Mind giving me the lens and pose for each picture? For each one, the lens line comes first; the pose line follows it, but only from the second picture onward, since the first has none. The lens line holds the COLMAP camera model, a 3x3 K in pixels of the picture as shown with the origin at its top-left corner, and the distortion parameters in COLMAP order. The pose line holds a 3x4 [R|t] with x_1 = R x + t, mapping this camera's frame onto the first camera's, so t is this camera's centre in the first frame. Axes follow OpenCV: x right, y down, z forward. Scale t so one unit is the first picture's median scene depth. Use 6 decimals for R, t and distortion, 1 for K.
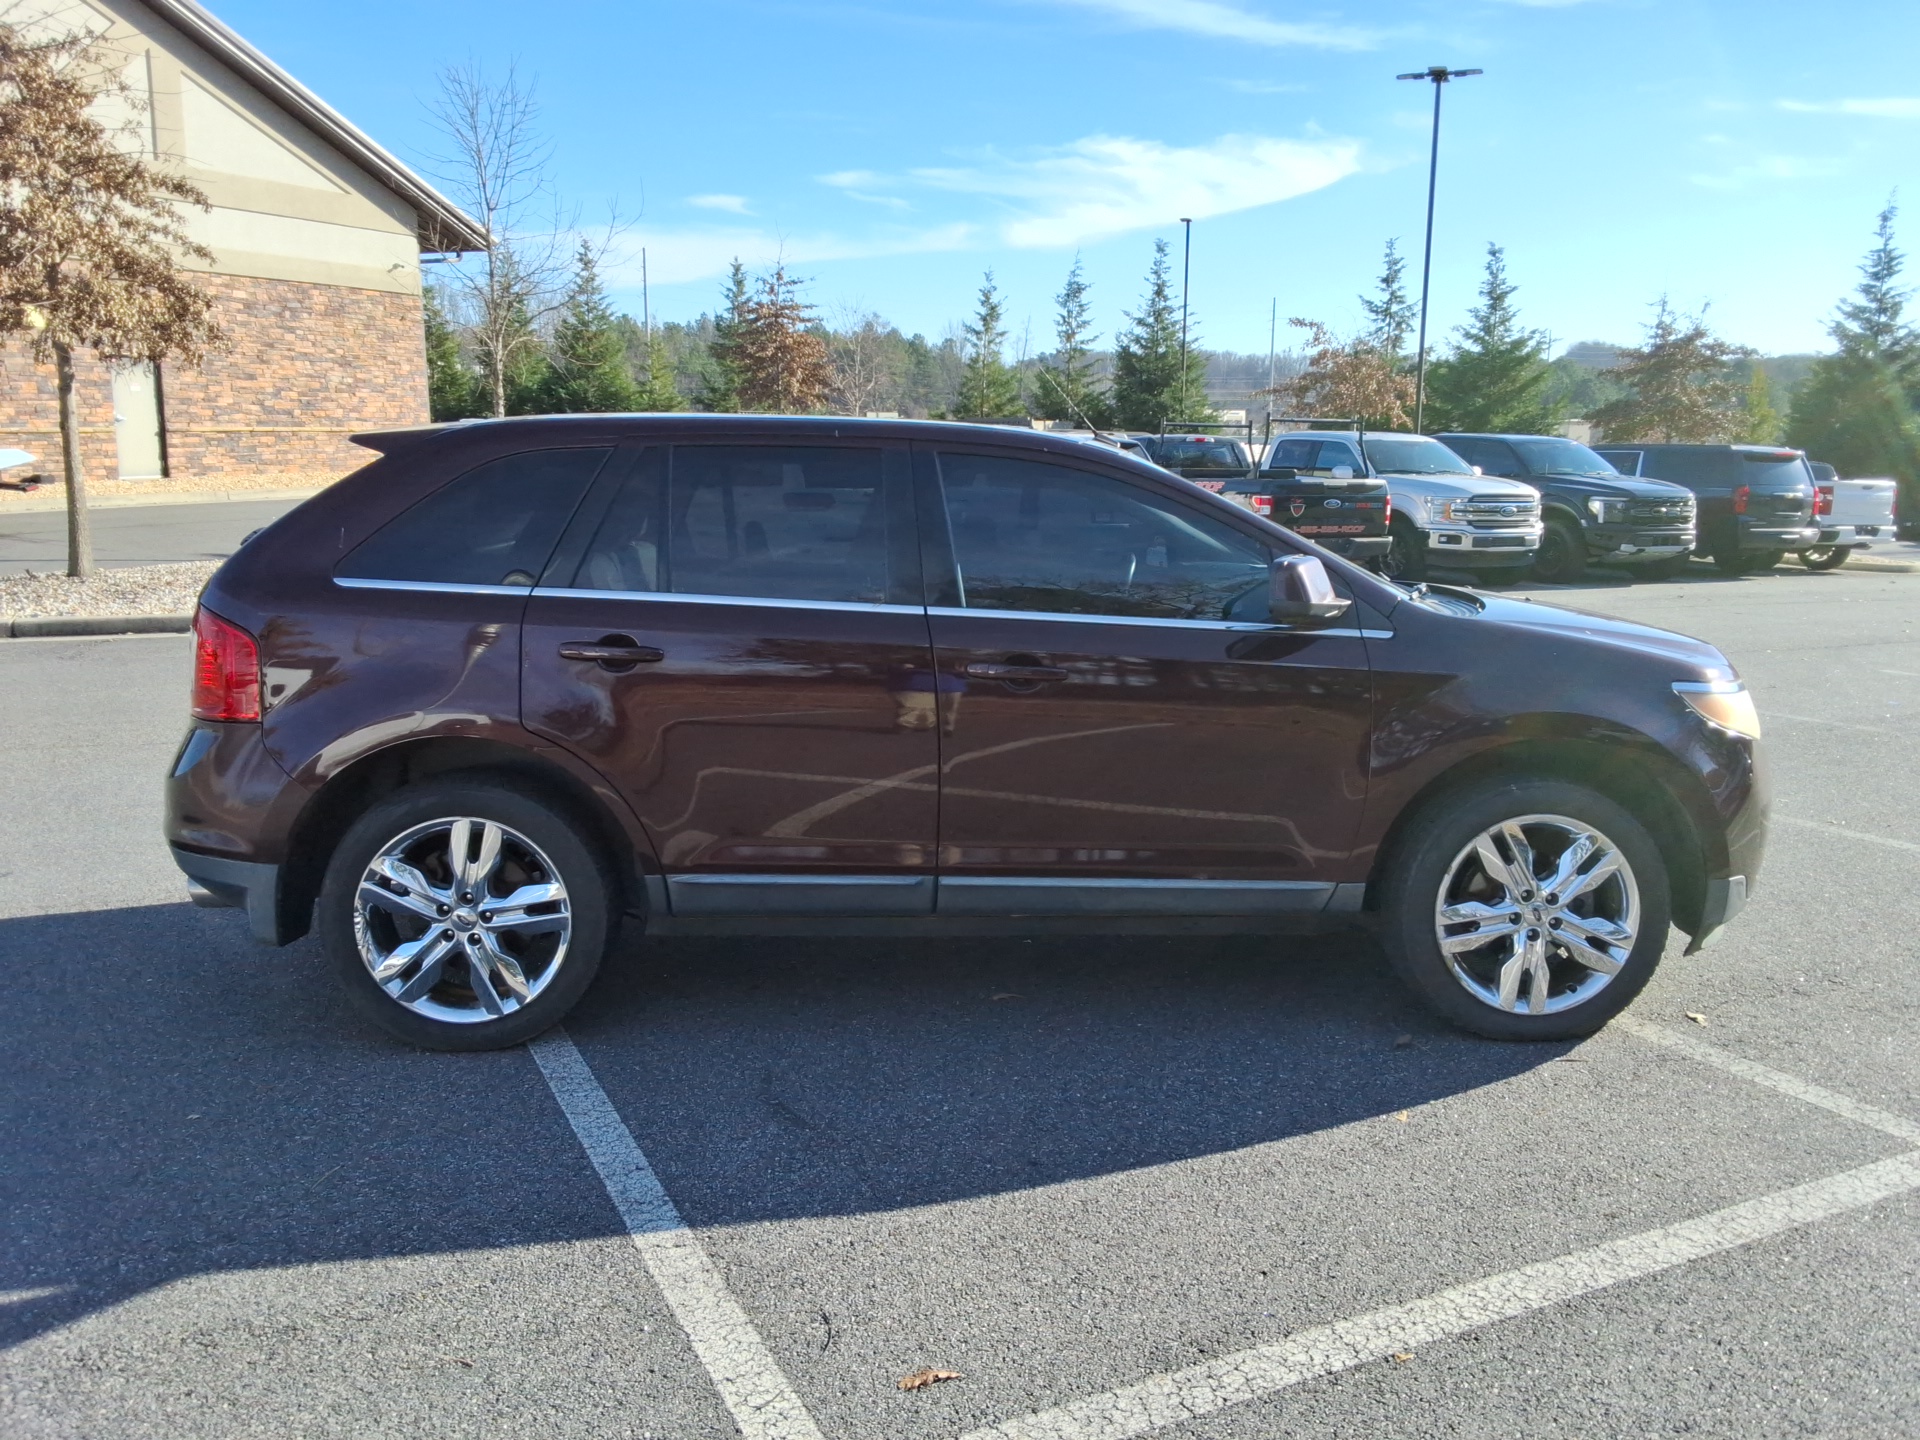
lens RADIAL K [[1548.0, 0, 964.7], [0, 1548.0, 722.4], [0, 0, 1]] dist [0.079012, -0.104302]
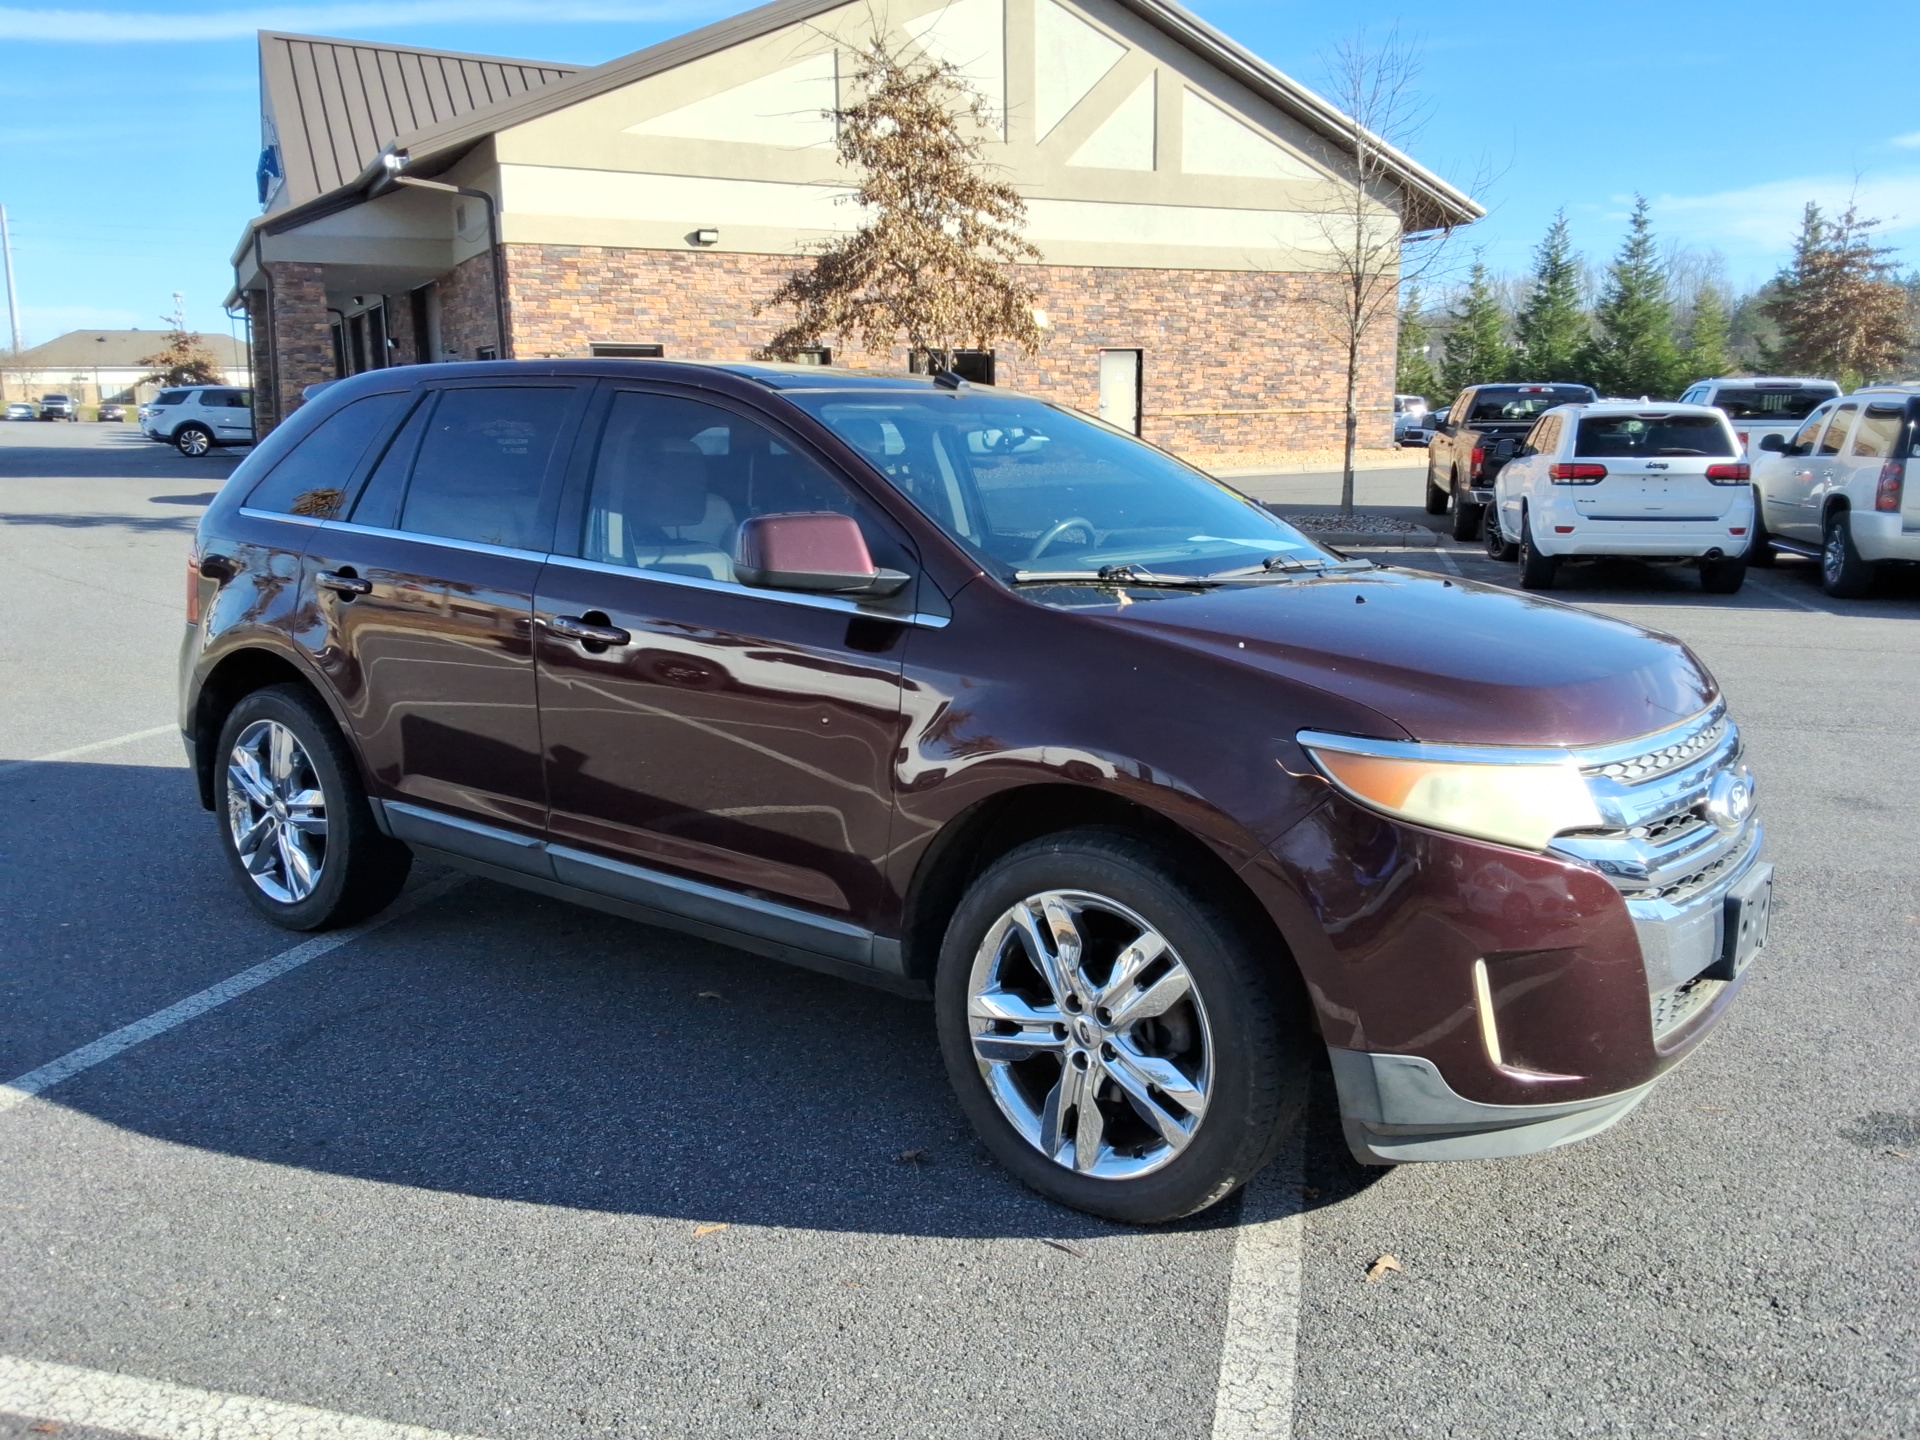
lens RADIAL K [[1548.0, 0, 998.3], [0, 1548.0, 726.9], [0, 0, 1]] dist [0.079012, -0.104302]
pose [[0.767769, 0.110936, -0.631049, 0.129835], [-0.103140, 0.993451, 0.049159, -0.007493], [0.632370, 0.027344, 0.774184, 0.073255]]
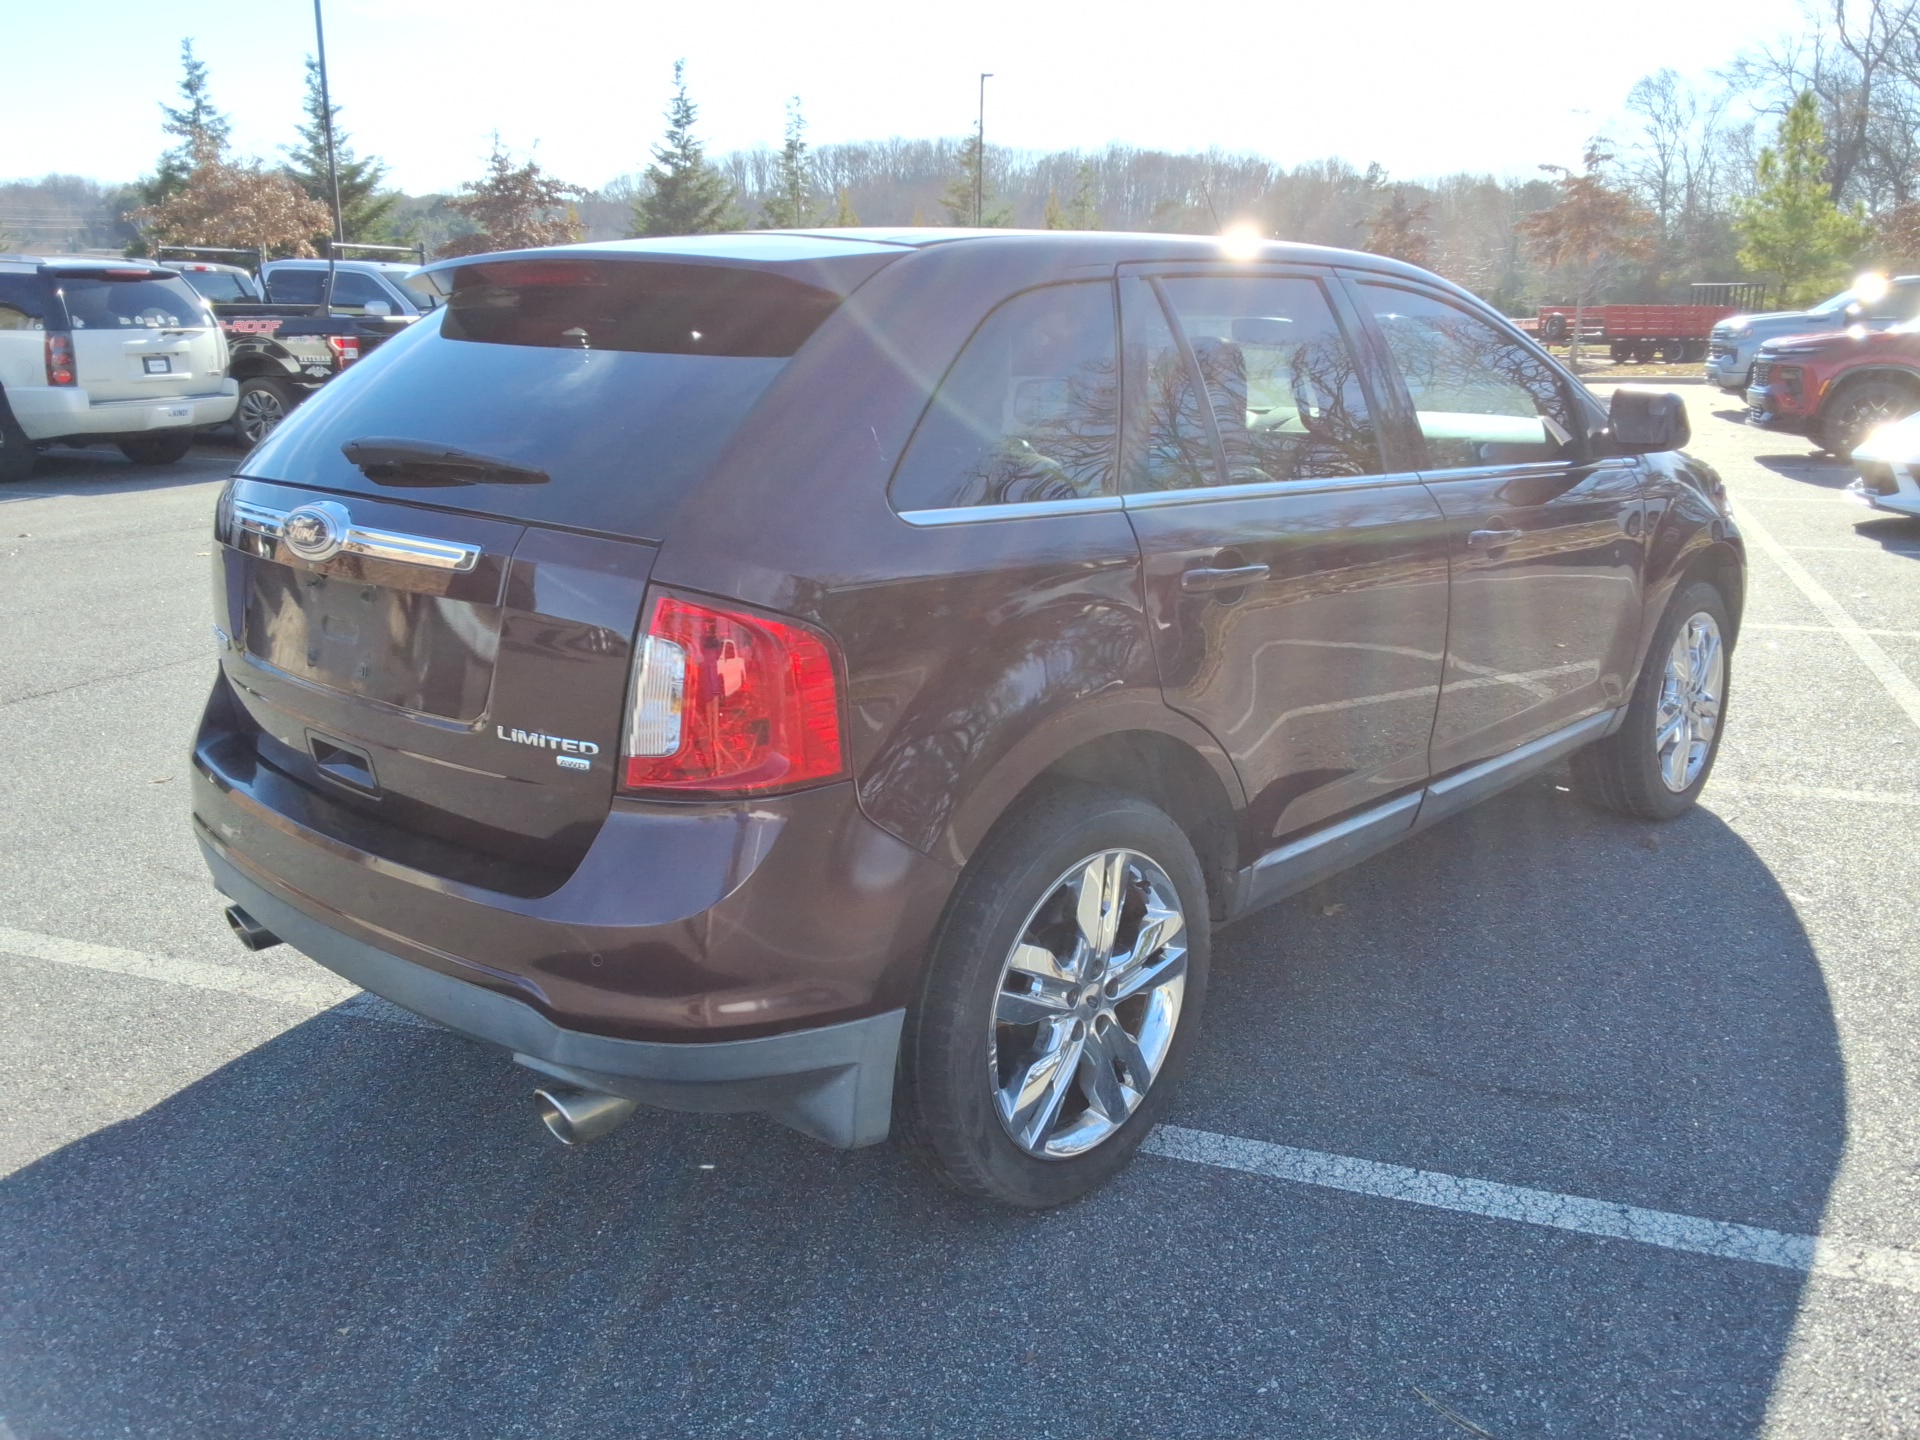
lens RADIAL K [[1548.0, 0, 960.2], [0, 1548.0, 711.5], [0, 0, 1]] dist [0.079012, -0.104302]
pose [[0.715155, -0.186773, 0.673550, -0.130090], [0.123190, 0.982233, 0.141571, -0.016013], [-0.688025, -0.018270, 0.725457, 0.092029]]
